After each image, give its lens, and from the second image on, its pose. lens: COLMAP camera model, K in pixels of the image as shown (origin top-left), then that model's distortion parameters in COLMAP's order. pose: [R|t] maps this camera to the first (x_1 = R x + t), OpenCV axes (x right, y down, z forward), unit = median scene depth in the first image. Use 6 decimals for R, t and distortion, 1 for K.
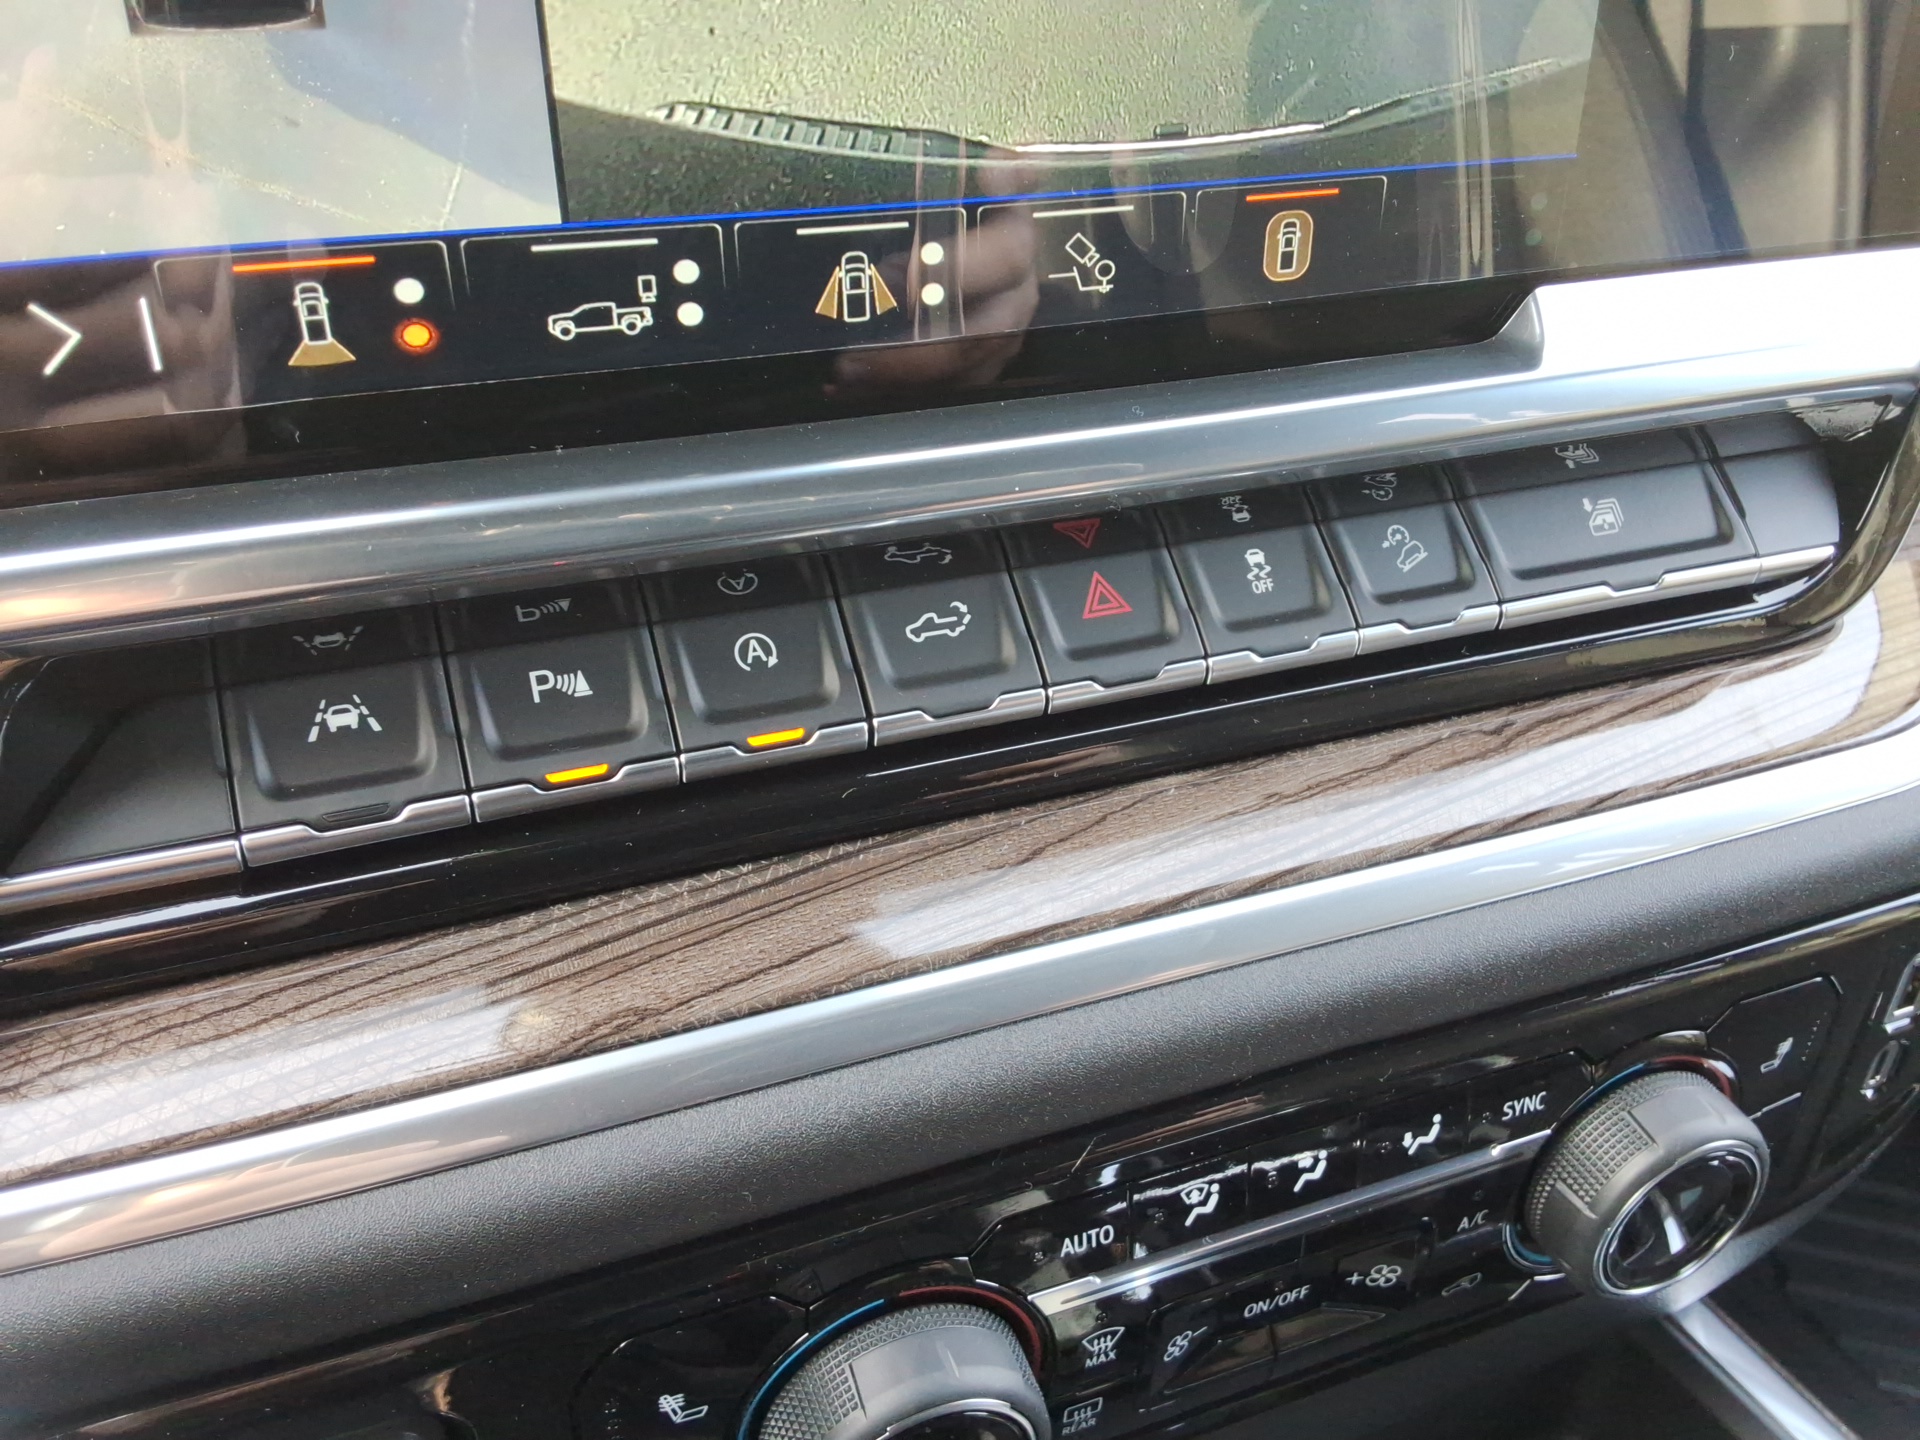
lens RADIAL K [[1558.5, 0, 972.7], [0, 1558.5, 702.0], [0, 0, 1]] dist [0.125584, -0.189258]
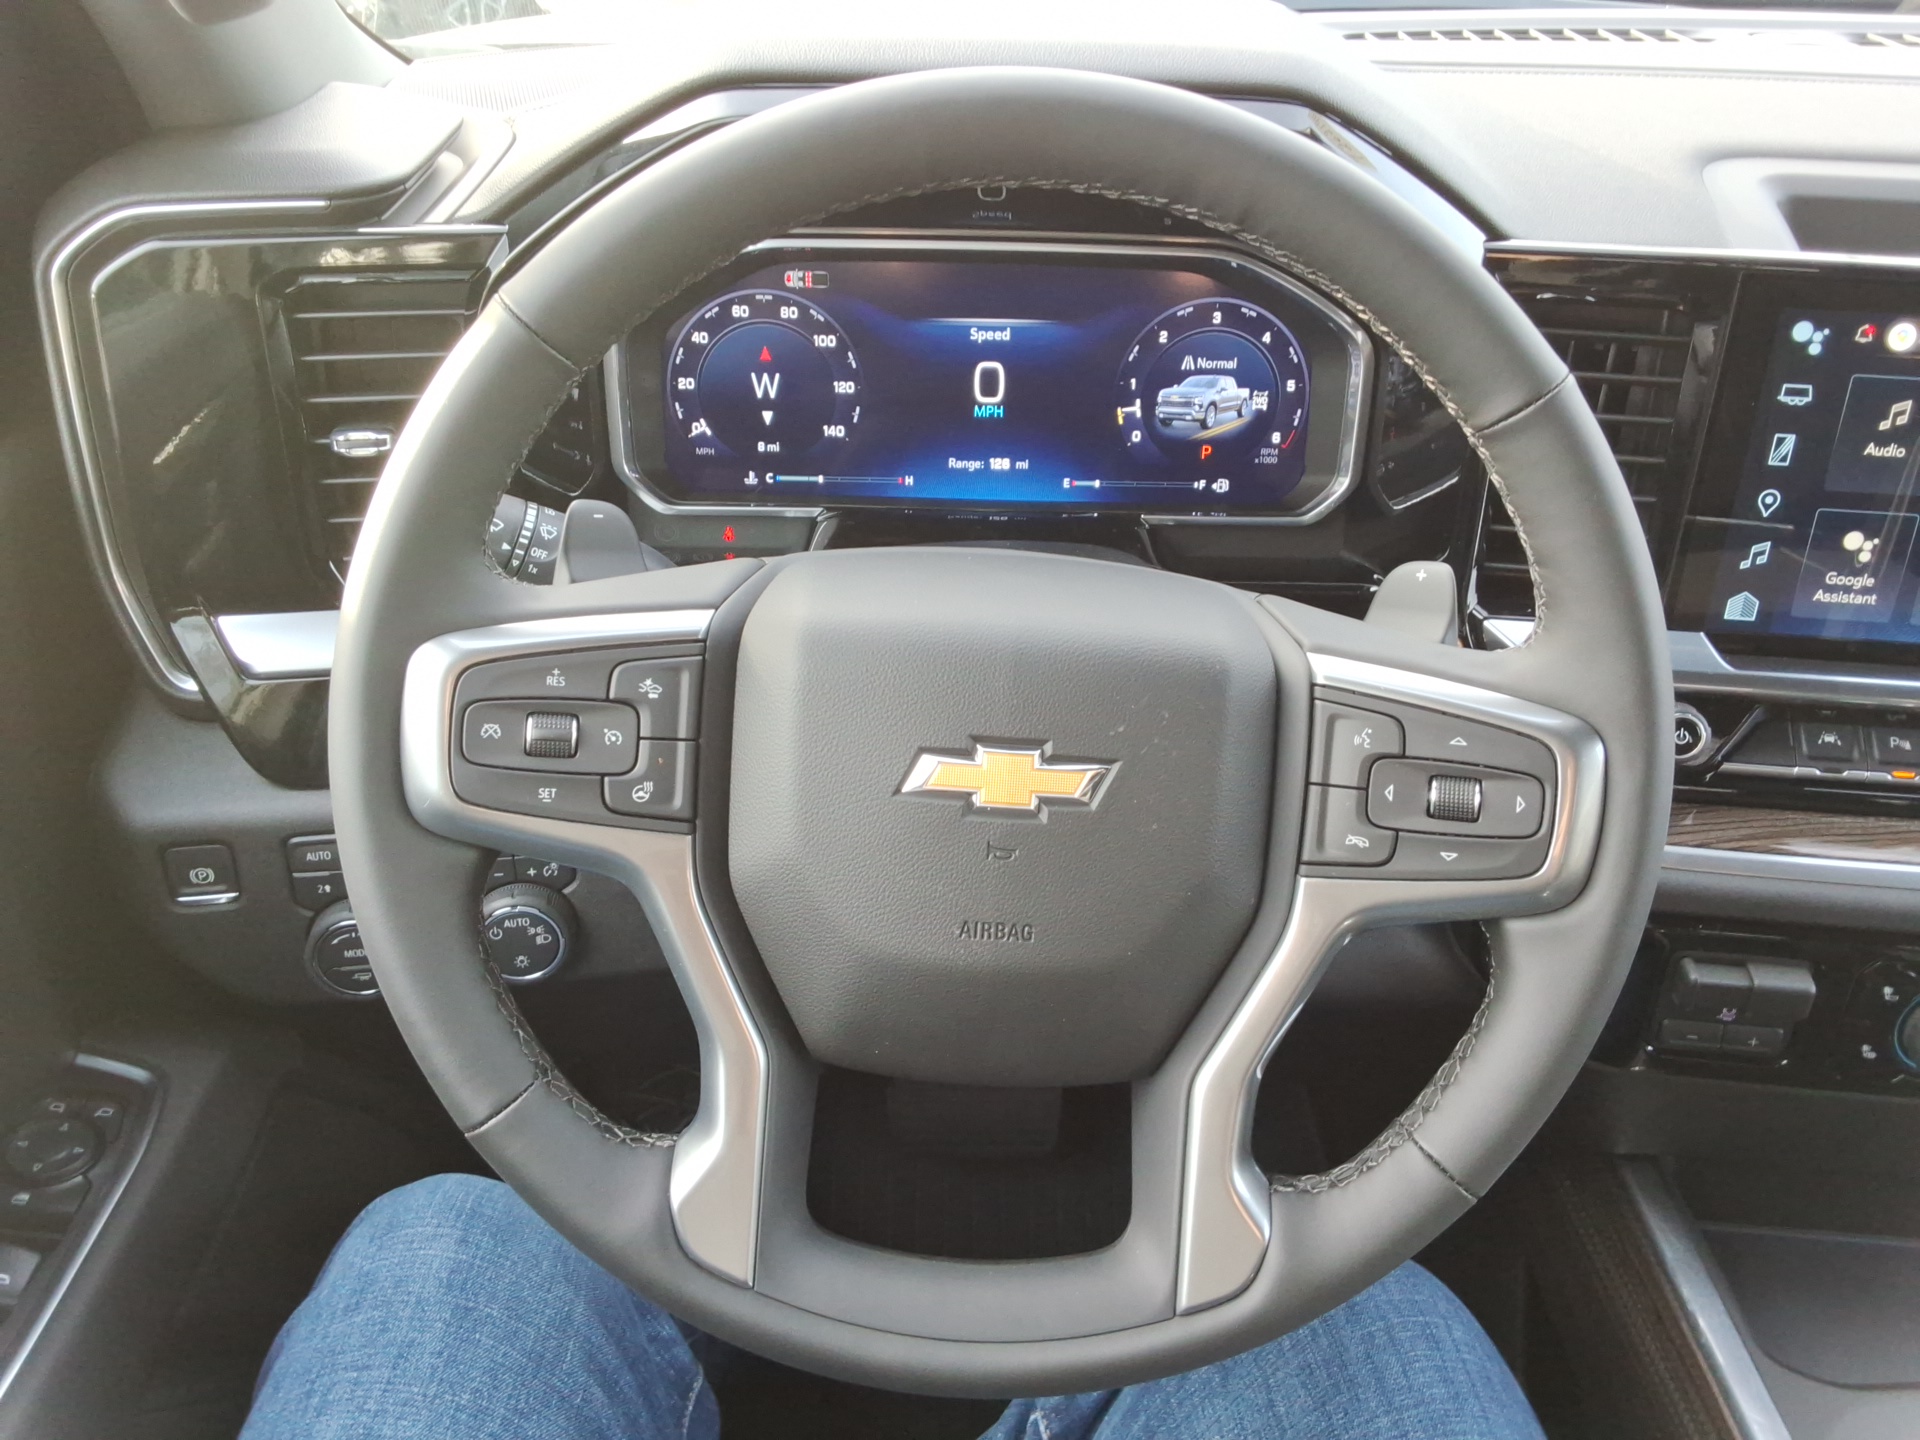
lens RADIAL K [[1558.5, 0, 972.5], [0, 1558.5, 705.1], [0, 0, 1]] dist [0.125584, -0.189258]
pose [[0.887600, 0.218813, -0.405323, -0.530163], [-0.235778, 0.971771, 0.008288, 0.261290], [0.395695, 0.088210, 0.914136, -2.070722]]
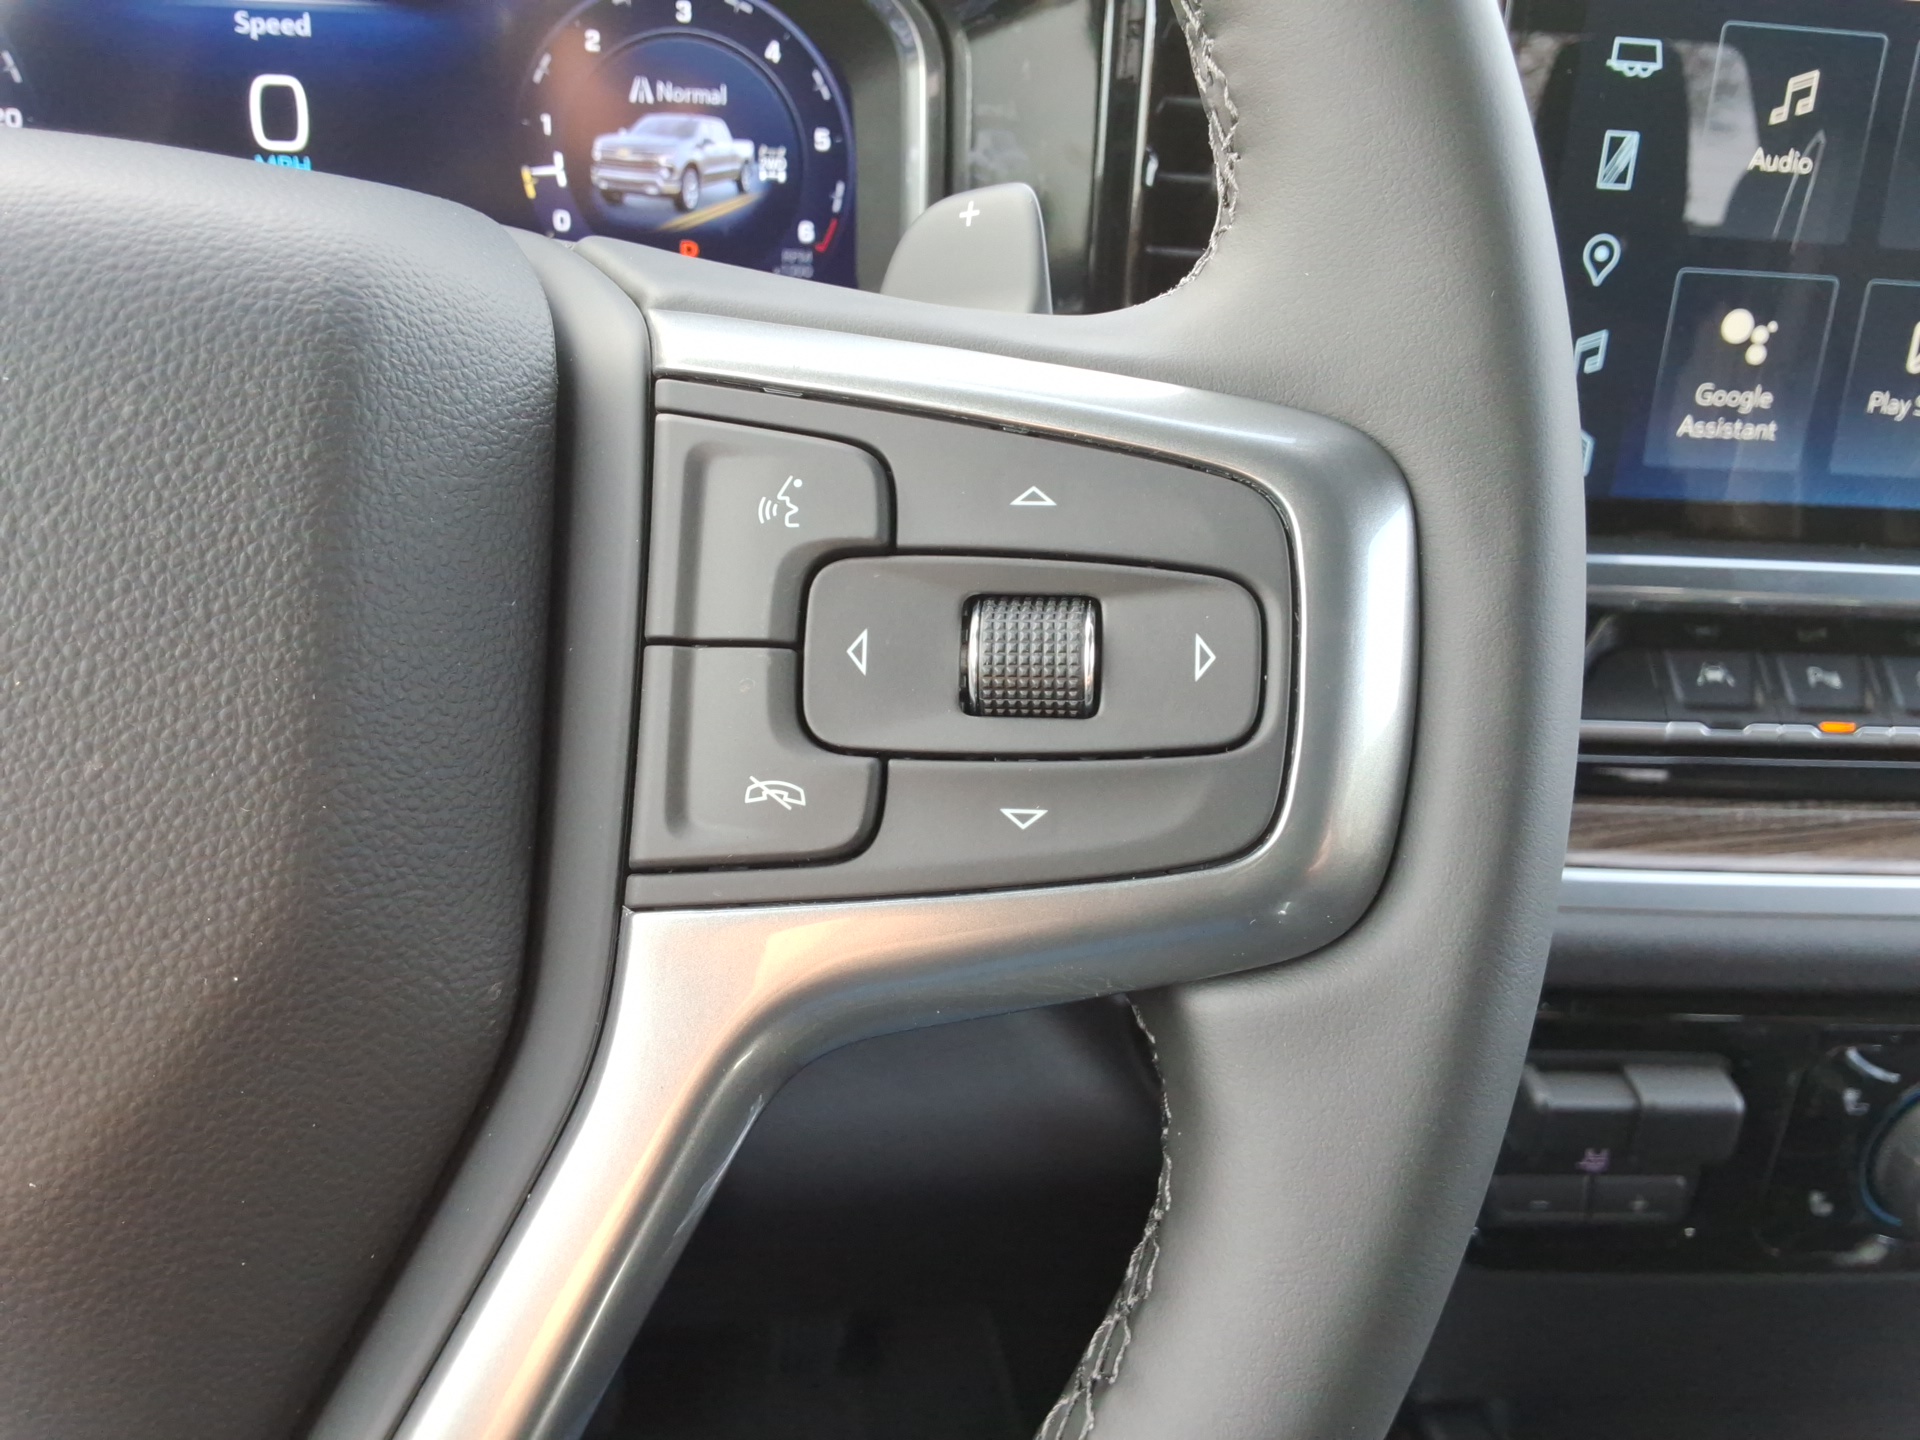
lens RADIAL K [[1558.5, 0, 968.5], [0, 1558.5, 714.4], [0, 0, 1]] dist [0.125584, -0.189258]
pose [[0.951085, 0.149202, -0.270510, -0.595383], [-0.185019, 0.976331, -0.112005, 0.350708], [0.247396, 0.156576, 0.956179, -0.804583]]
